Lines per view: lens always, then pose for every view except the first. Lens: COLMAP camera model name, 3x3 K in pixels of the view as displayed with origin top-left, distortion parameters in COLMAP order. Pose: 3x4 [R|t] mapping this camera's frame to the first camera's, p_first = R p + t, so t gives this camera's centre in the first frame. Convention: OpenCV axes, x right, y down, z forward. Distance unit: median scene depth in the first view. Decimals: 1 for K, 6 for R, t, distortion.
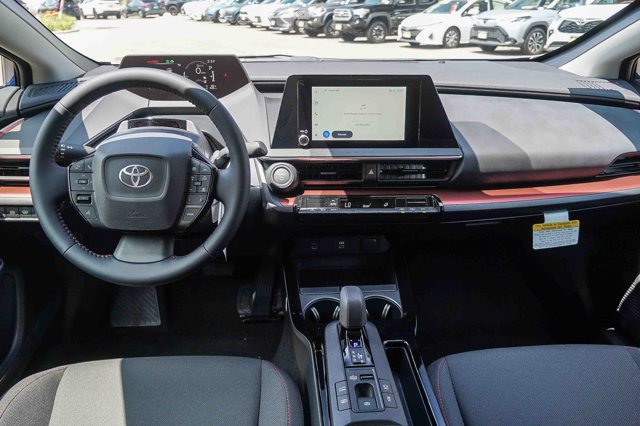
lens RADIAL K [[498.9, 0, 320.0], [0, 498.9, 213.0], [0, 0, 1]] dist [-0.008200, -0.004095]
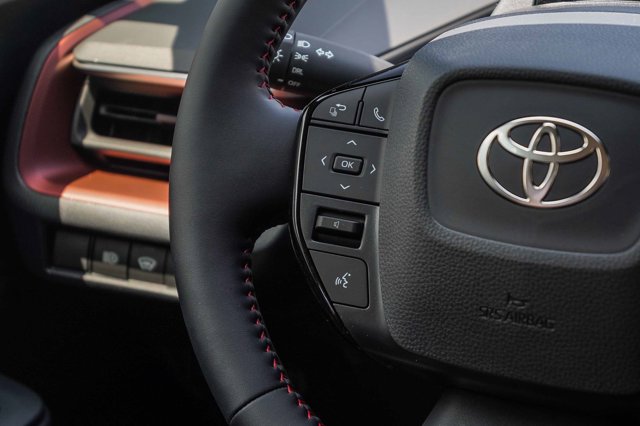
lens RADIAL K [[1535.8, 0, 320.0], [0, 1535.8, 213.0], [0, 0, 1]] dist [0.084689, 0.243180]
pose [[0.890240, 0.123569, -0.438411, -0.123952], [-0.183776, 0.978122, -0.097486, 0.045521], [0.416773, 0.167355, 0.893472, 0.261653]]
